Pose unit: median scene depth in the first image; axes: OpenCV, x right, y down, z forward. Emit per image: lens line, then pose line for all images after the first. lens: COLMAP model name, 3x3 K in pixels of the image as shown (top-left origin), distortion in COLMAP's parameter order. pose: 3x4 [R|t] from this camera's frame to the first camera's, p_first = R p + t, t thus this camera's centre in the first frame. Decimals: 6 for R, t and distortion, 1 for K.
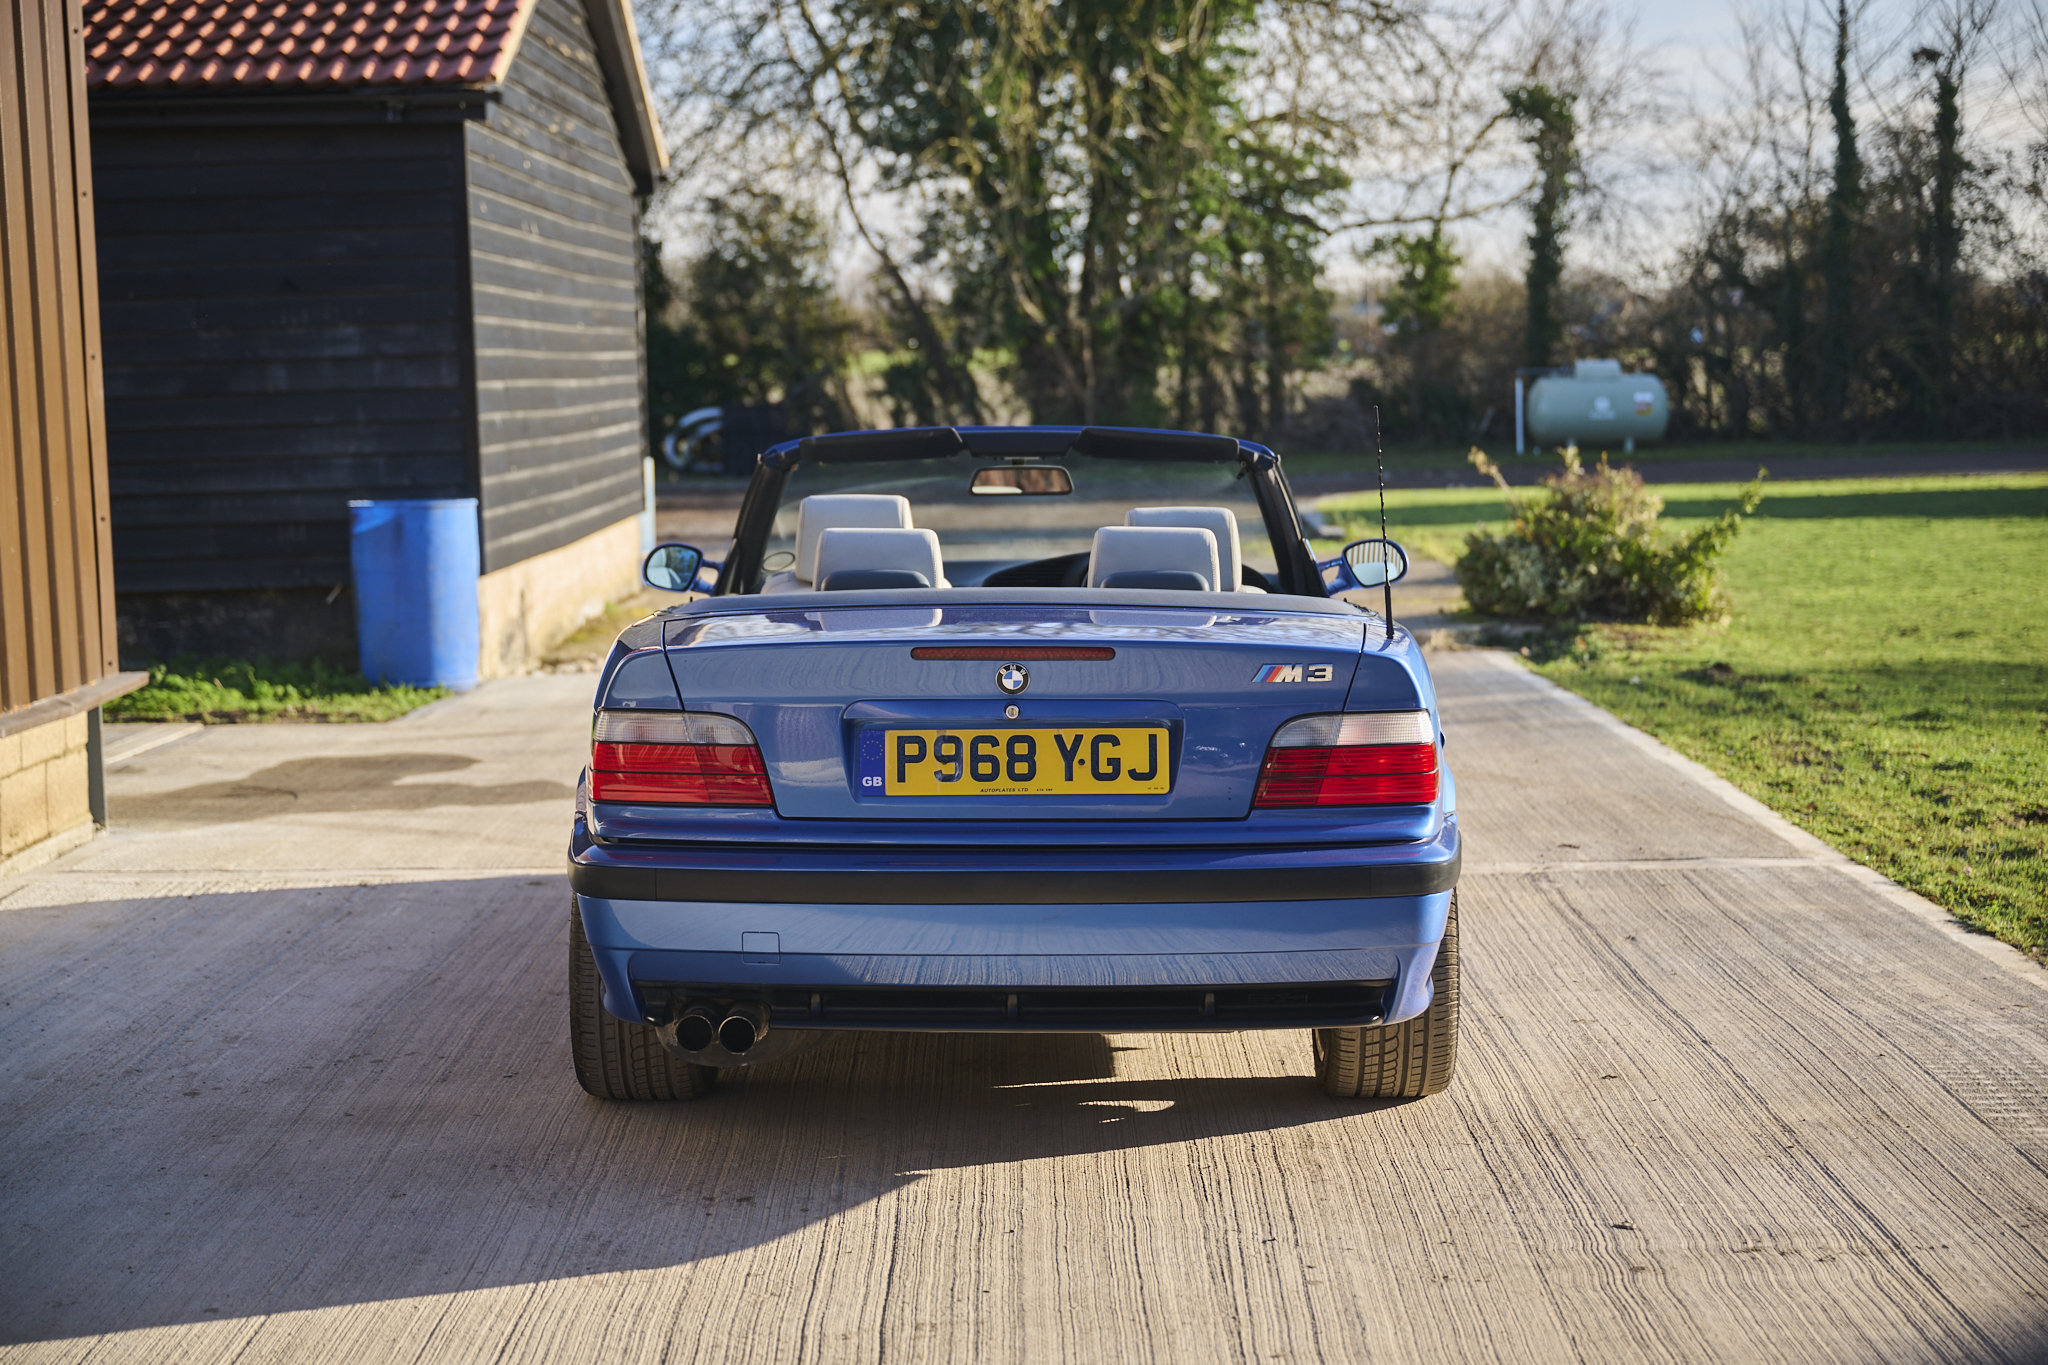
lens RADIAL K [[3429.9, 0, 1024.0], [0, 3429.9, 682.5], [0, 0, 1]] dist [-0.007798, -0.038585]
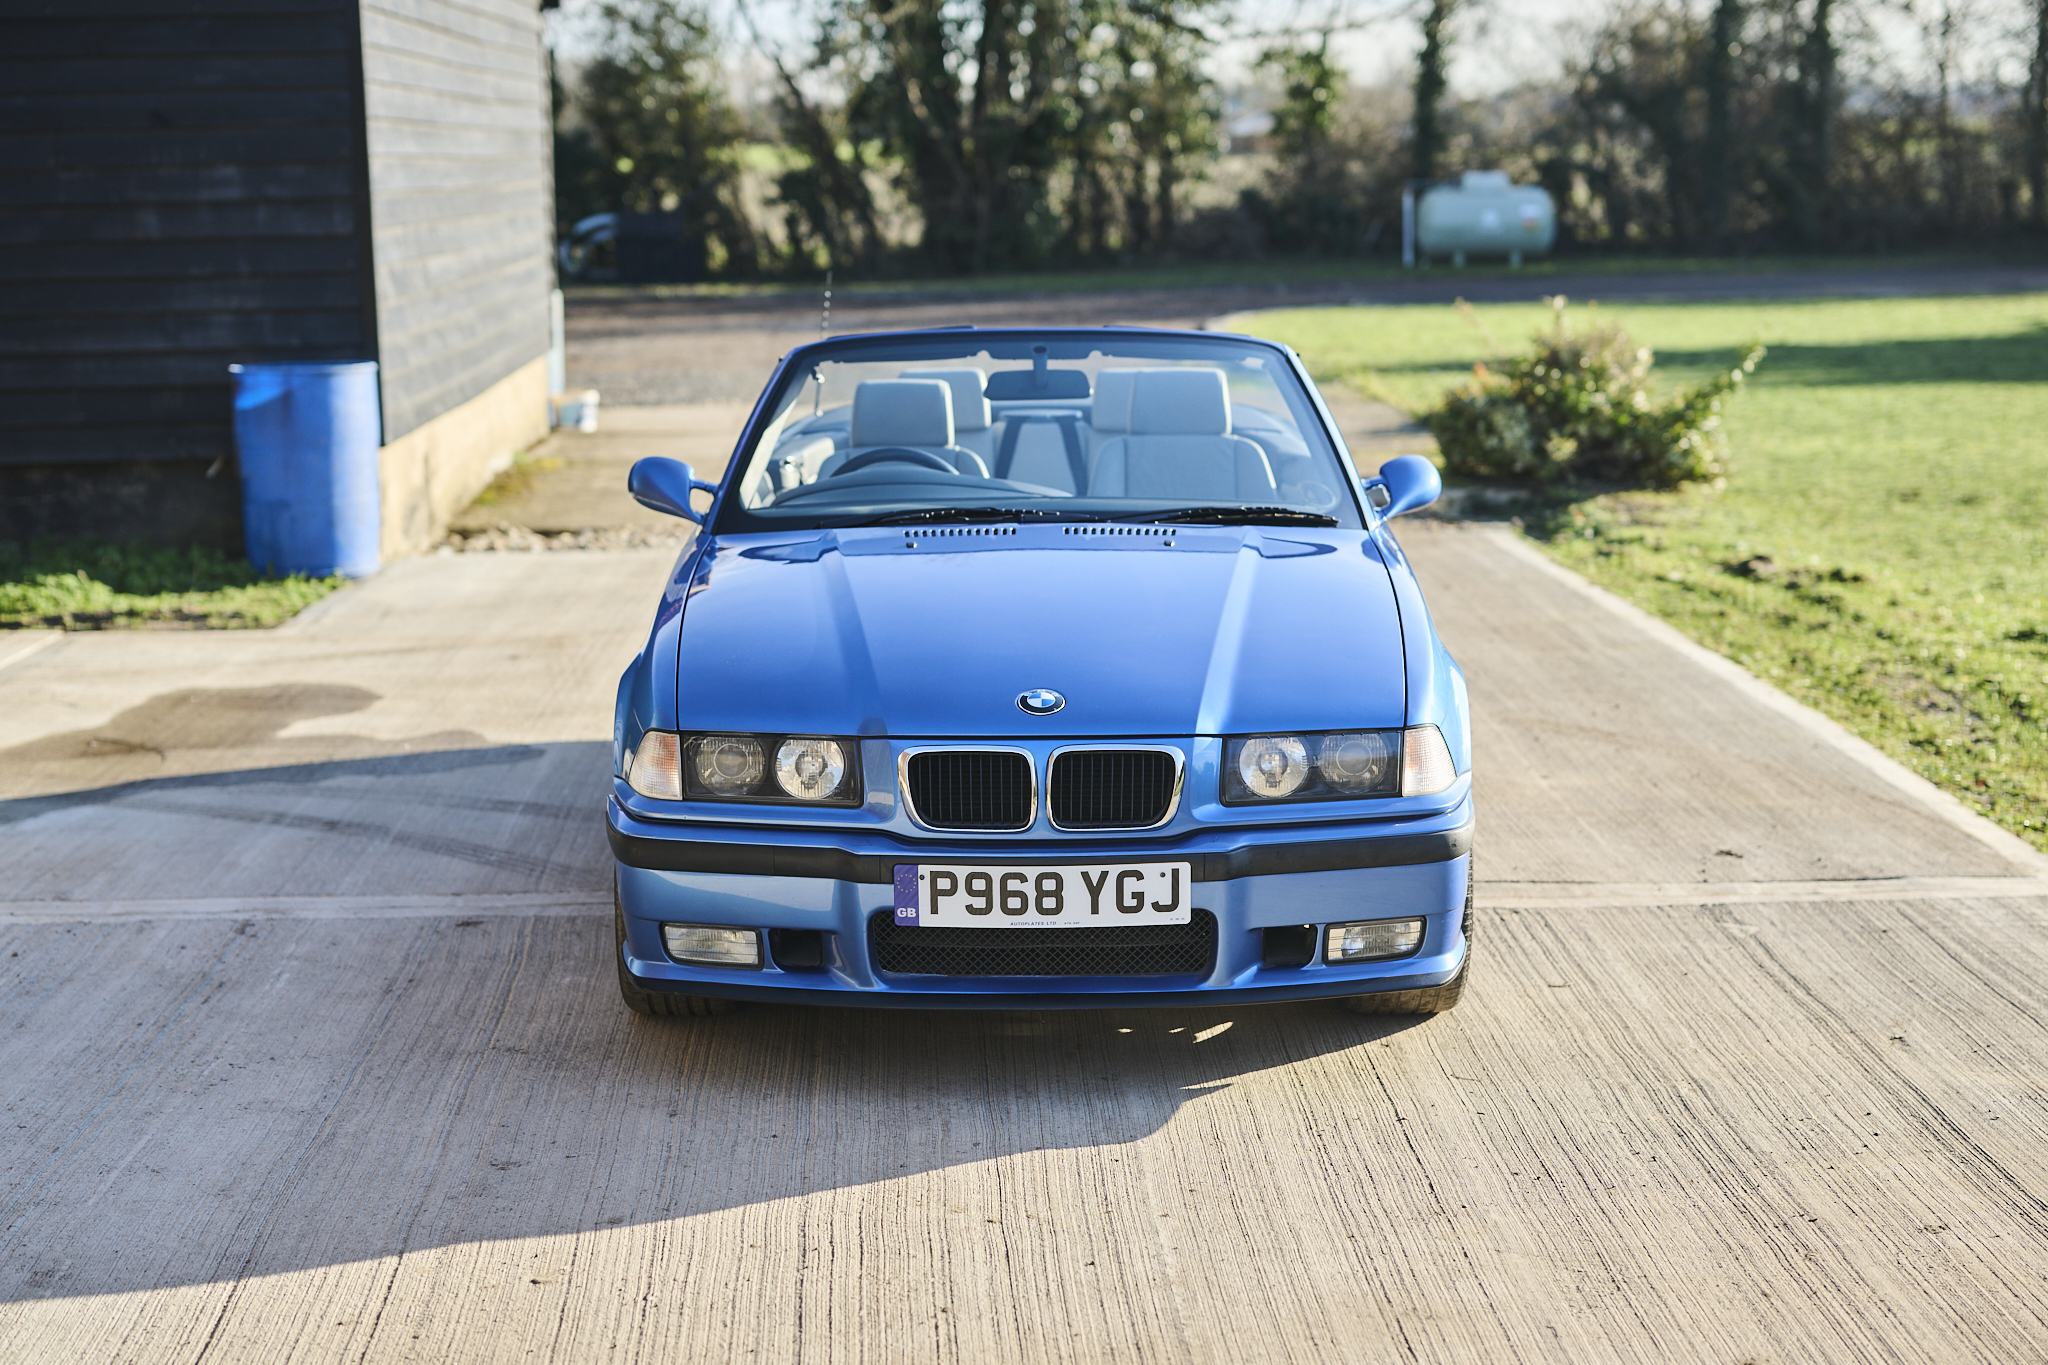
lens RADIAL K [[3188.5, 0, 1030.0], [0, 3188.5, 646.7], [0, 0, 1]] dist [-0.015990, 0.007399]
pose [[0.998965, 0.000302, 0.045485, -0.022157], [-0.003055, 0.998165, 0.060468, -0.024607], [-0.045383, -0.060544, 0.997133, 0.131522]]
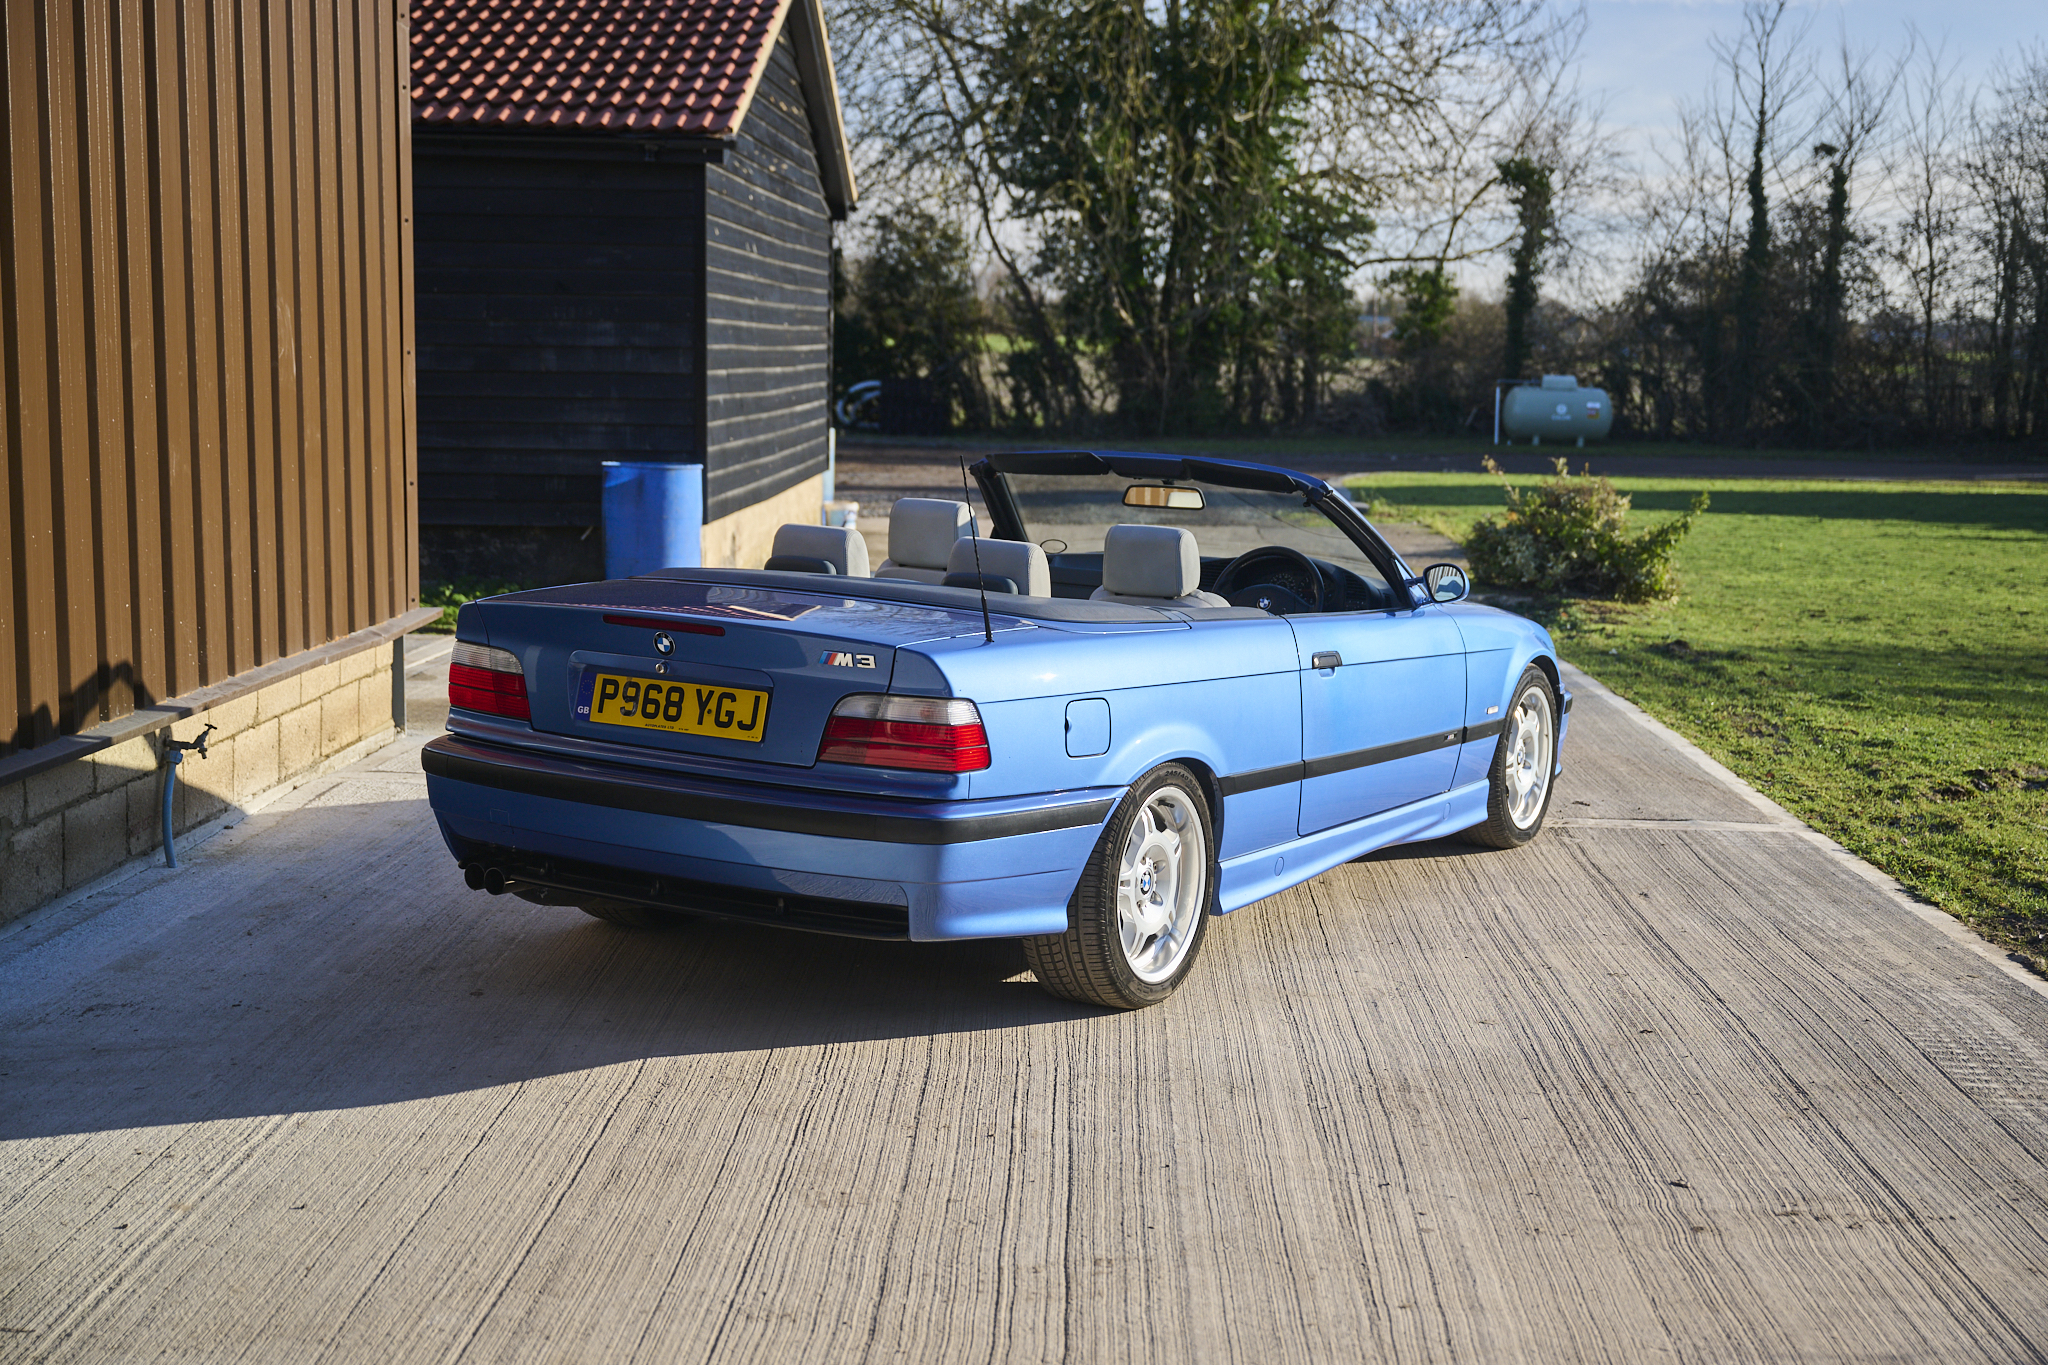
lens RADIAL K [[2607.3, 0, 1100.2], [0, 2607.3, 684.1], [0, 0, 1]] dist [-0.015854, -0.009436]
pose [[0.998942, 0.045759, 0.004532, -0.011296], [-0.045893, 0.998292, 0.036156, -0.011306], [-0.002870, -0.036325, 0.999336, 0.029811]]
